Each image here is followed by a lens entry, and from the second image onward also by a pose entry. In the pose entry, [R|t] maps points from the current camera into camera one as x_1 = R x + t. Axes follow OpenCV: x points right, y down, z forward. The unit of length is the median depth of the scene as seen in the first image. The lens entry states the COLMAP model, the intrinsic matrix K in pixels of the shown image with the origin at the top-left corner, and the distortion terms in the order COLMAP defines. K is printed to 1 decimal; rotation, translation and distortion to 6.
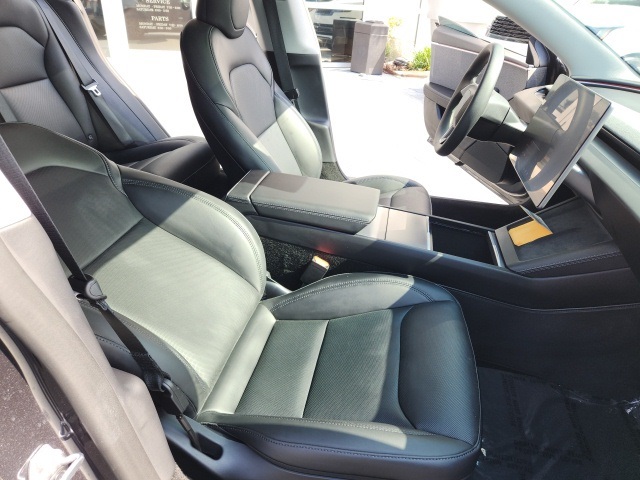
lens RADIAL K [[427.9, 0, 322.1], [0, 427.9, 241.8], [0, 0, 1]] dist [0.062329, -0.047756]
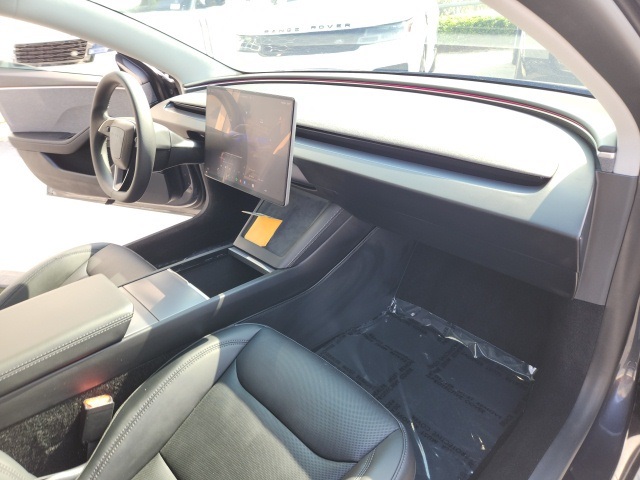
lens RADIAL K [[427.9, 0, 320.6], [0, 427.9, 236.5], [0, 0, 1]] dist [0.062329, -0.047756]
pose [[0.566954, -0.486780, 0.664536, -0.143288], [0.510151, 0.840885, 0.180718, -0.128012], [-0.646768, 0.236555, 0.725074, 0.166128]]
